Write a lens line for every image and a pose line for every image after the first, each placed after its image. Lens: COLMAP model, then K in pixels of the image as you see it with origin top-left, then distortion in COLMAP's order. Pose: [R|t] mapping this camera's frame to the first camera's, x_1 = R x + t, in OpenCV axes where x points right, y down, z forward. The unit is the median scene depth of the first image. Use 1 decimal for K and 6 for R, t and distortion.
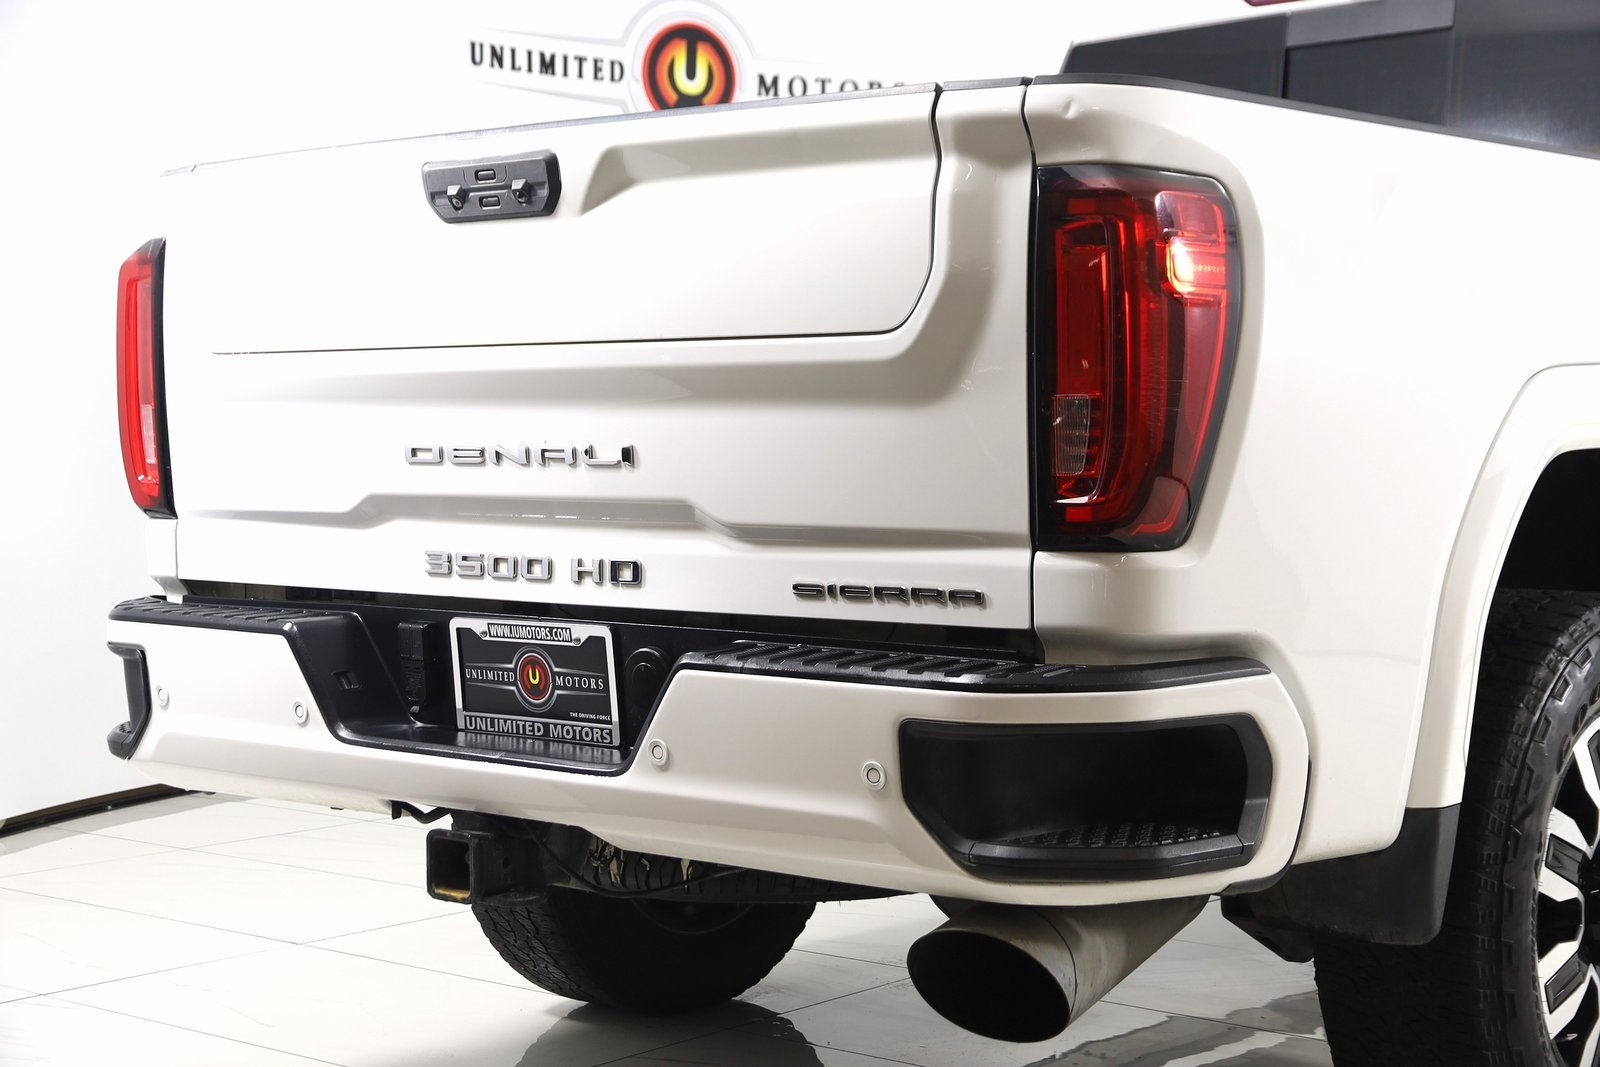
lens RADIAL K [[2527.2, 0, 800.0], [0, 2527.2, 533.5], [0, 0, 1]] dist [0.120177, 0.227387]
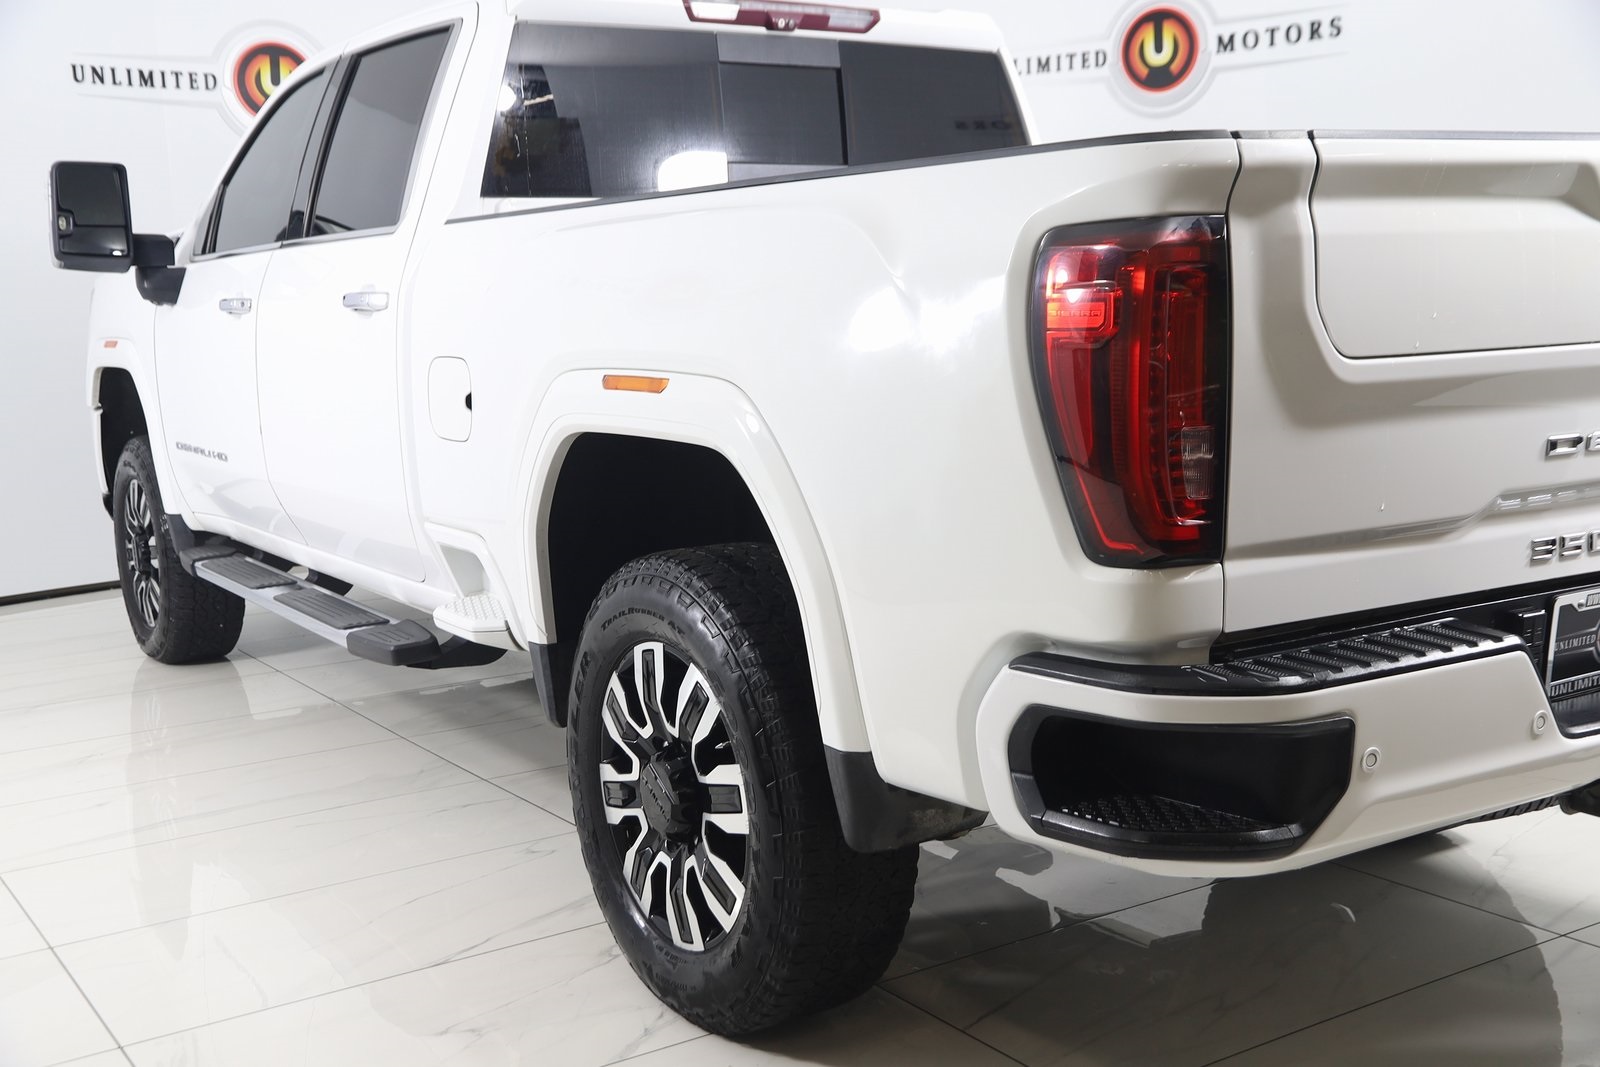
lens RADIAL K [[1734.4, 0, 797.0], [0, 1734.4, 532.4], [0, 0, 1]] dist [0.015715, 0.173745]
pose [[0.282345, -0.140758, 0.948930, -0.956149], [0.063430, 0.989751, 0.127940, -0.111861], [-0.957214, 0.024067, 0.288379, 1.142806]]
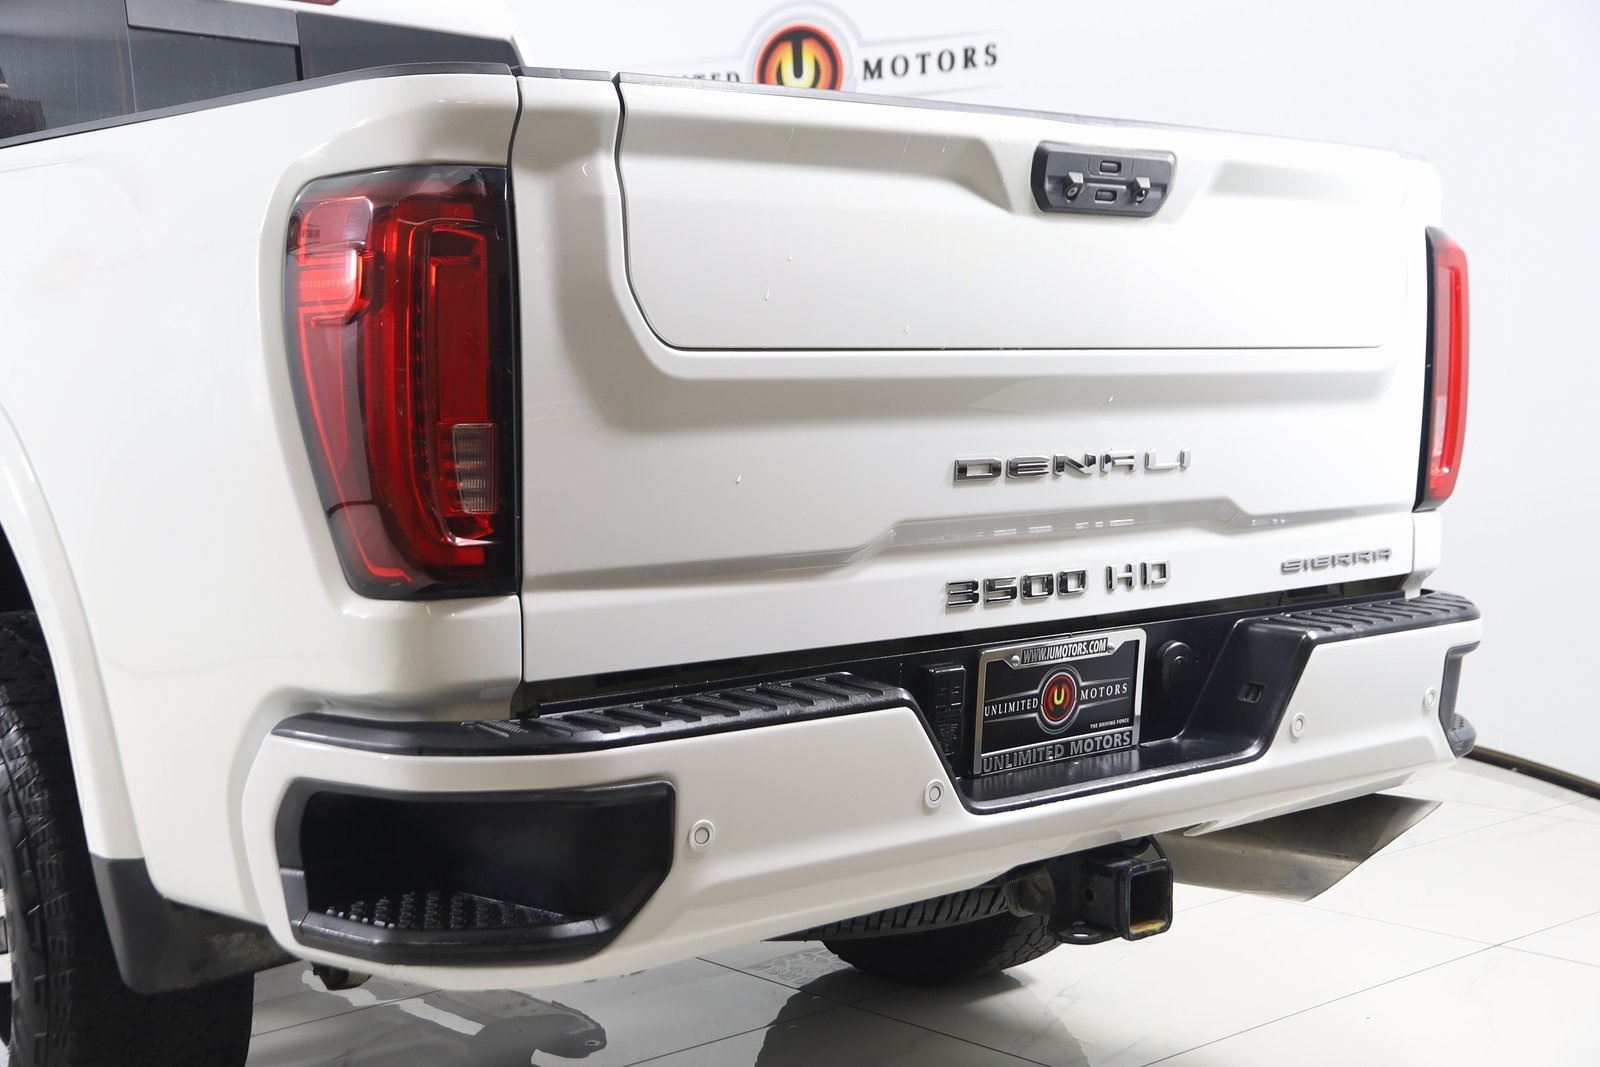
lens RADIAL K [[2100.4, 0, 800.0], [0, 2100.4, 533.5], [0, 0, 1]] dist [0.100911, 0.054684]
pose [[0.140552, -0.075517, 0.987189, -0.913790], [0.048803, 0.996403, 0.069273, -0.065603], [-0.988870, 0.038441, 0.143732, 0.999956]]
